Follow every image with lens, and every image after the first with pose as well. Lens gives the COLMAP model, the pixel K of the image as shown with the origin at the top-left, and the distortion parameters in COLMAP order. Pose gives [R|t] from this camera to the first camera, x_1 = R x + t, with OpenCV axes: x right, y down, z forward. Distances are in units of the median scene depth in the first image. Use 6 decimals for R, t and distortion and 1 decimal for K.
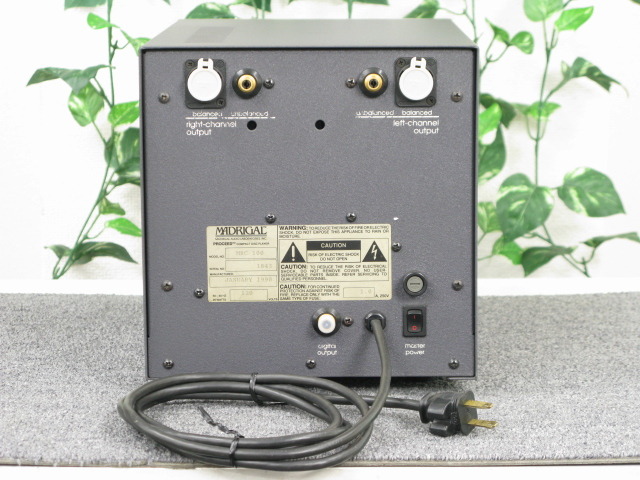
lens RADIAL K [[2155.7, 0, 320.0], [0, 2155.7, 240.0], [0, 0, 1]] dist [0.114209, 3.245907]
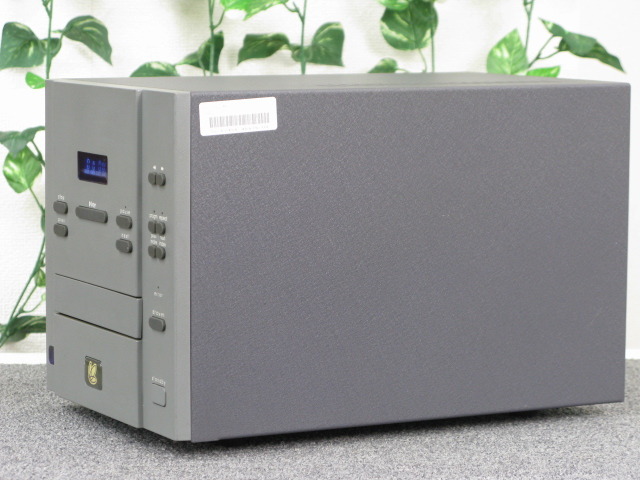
lens RADIAL K [[2479.4, 0, 320.0], [0, 2479.4, 240.0], [0, 0, 1]] dist [0.270558, -2.691747]
pose [[0.999435, 0.000072, 0.033621, -0.022293], [0.001688, 0.998630, -0.052304, 0.035396], [-0.033578, 0.052331, 0.998065, -0.116667]]
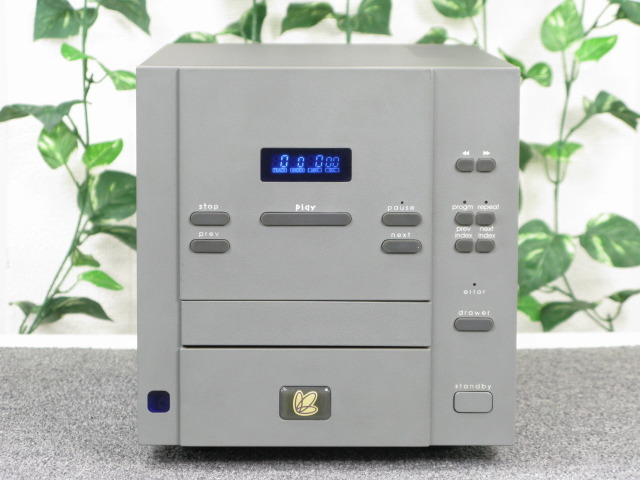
lens RADIAL K [[2479.4, 0, 320.0], [0, 2479.4, 240.0], [0, 0, 1]] dist [0.270558, -2.691747]
pose [[0.999970, -0.001292, 0.007662, -0.009361], [0.001601, 0.999180, -0.040449, 0.028113], [-0.007603, 0.040460, 0.999152, -0.055571]]
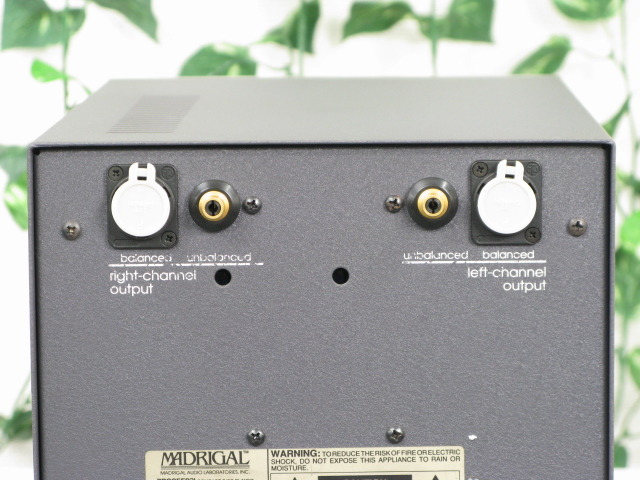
lens RADIAL K [[3122.8, 0, 320.0], [0, 3122.8, 240.0], [0, 0, 1]] dist [0.041937, -4.096147]
pose [[0.999533, -0.000473, -0.030554, 0.011472], [-0.000788, 0.999149, -0.041247, -0.016249], [0.030548, 0.041251, 0.998682, 0.092095]]
